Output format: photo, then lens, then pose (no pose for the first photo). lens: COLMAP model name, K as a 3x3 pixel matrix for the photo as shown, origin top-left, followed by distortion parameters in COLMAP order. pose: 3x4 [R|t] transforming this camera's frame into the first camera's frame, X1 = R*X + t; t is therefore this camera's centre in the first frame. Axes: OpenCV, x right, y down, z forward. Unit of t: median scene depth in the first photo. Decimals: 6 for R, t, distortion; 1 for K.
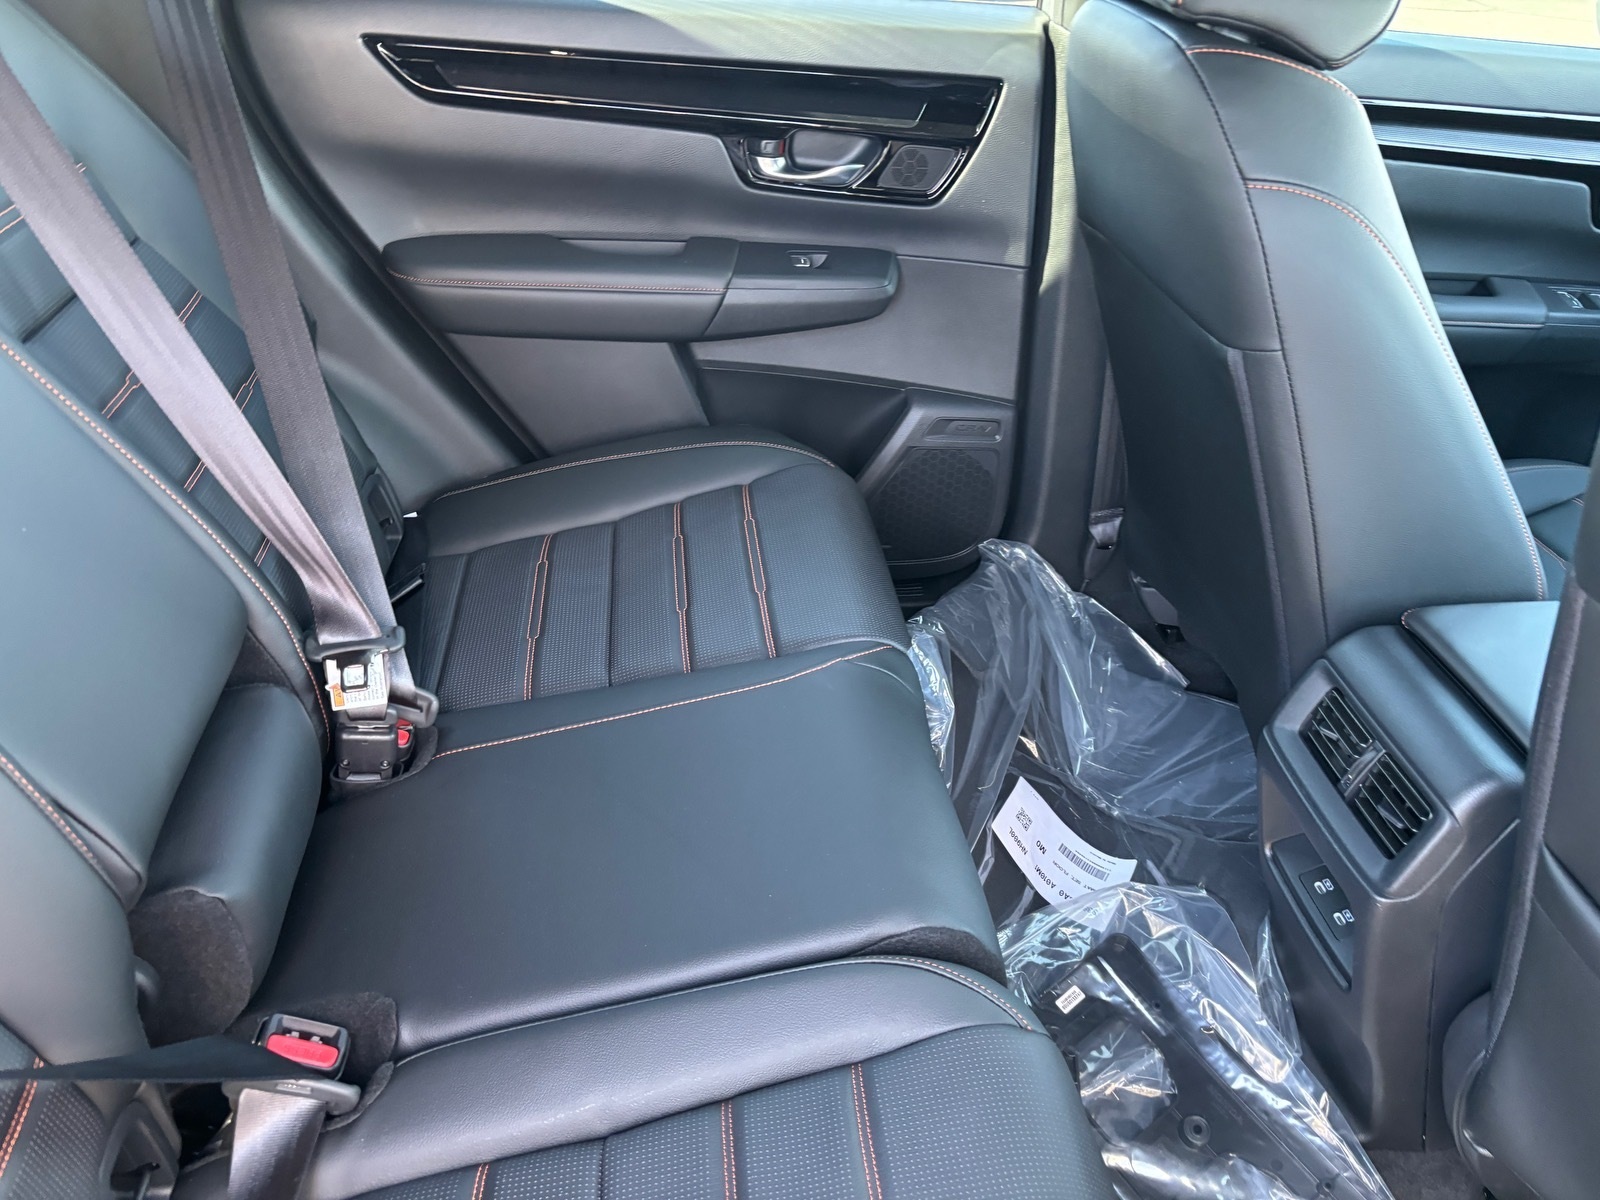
lens RADIAL K [[1212.9, 0, 801.1], [0, 1212.9, 595.9], [0, 0, 1]] dist [0.028444, -0.036319]
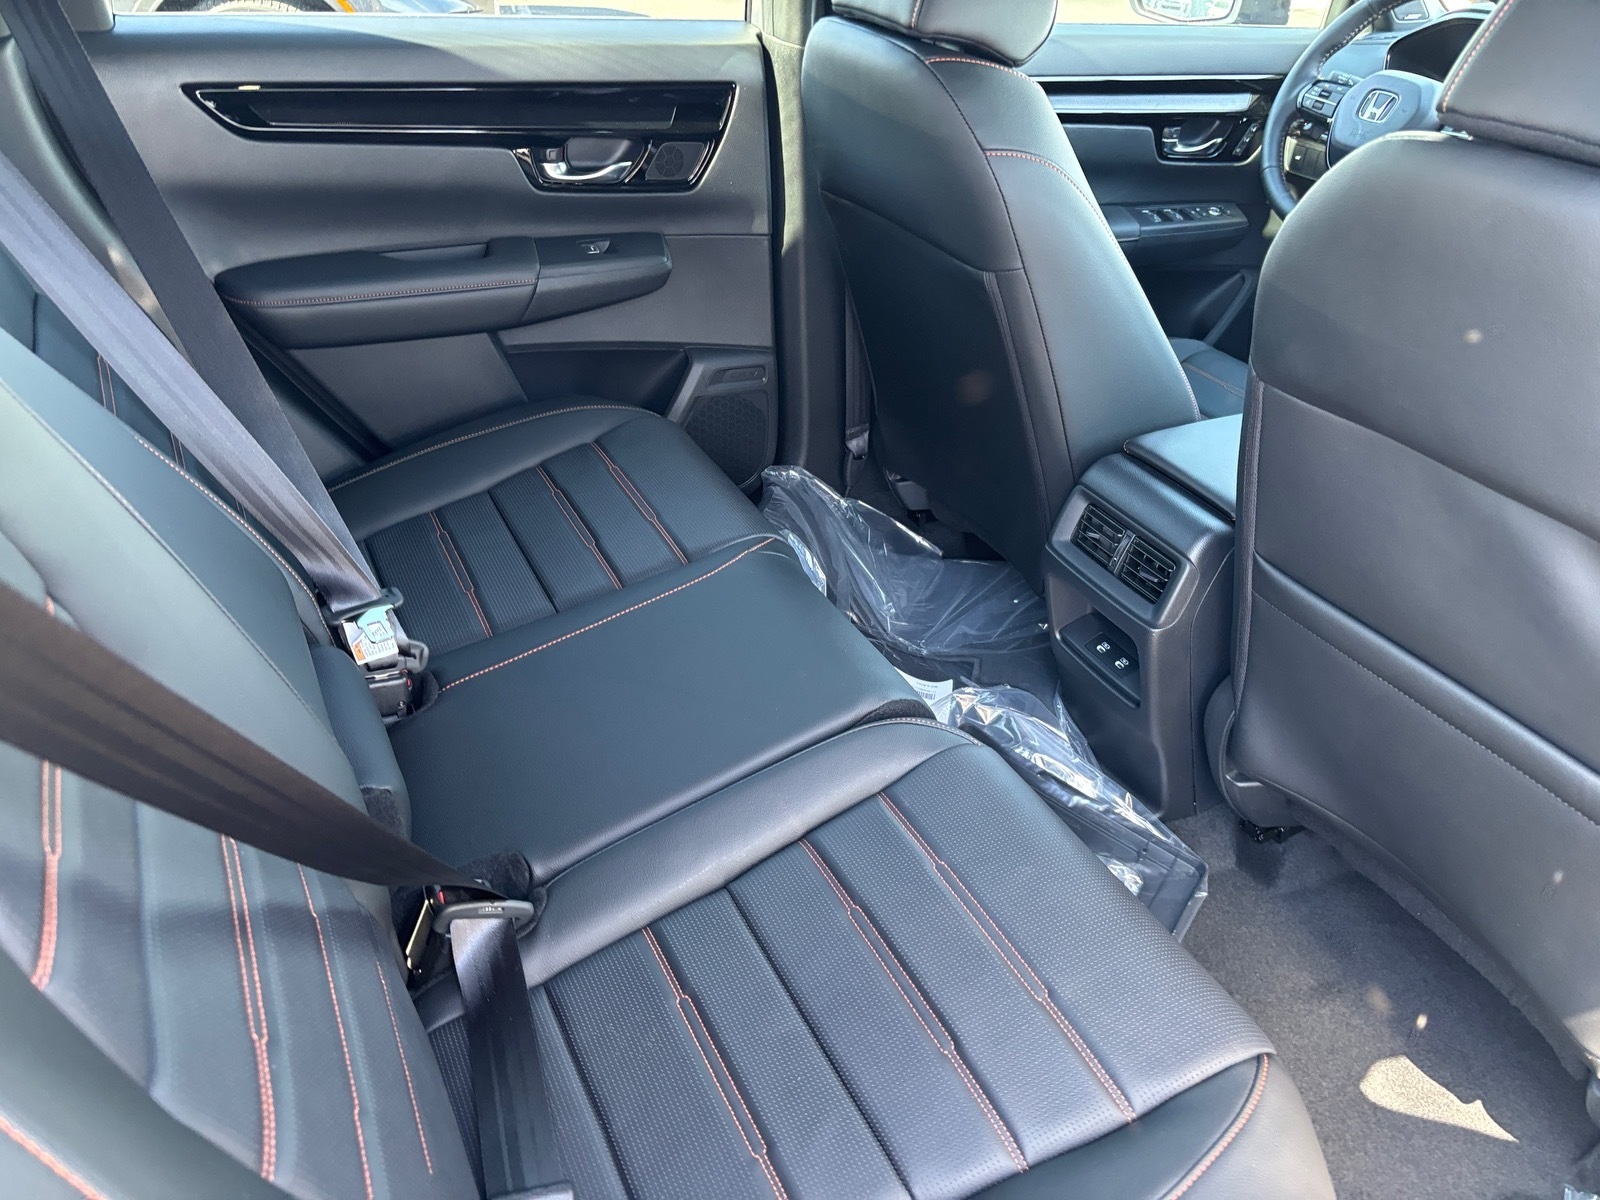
lens RADIAL K [[1221.3, 0, 806.1], [0, 1221.3, 608.0], [0, 0, 1]] dist [0.016104, -0.017490]
pose [[0.938424, -0.194021, 0.285861, -0.220620], [0.187649, 0.980973, 0.049798, 0.045395], [-0.290084, 0.006909, 0.956976, -0.191740]]
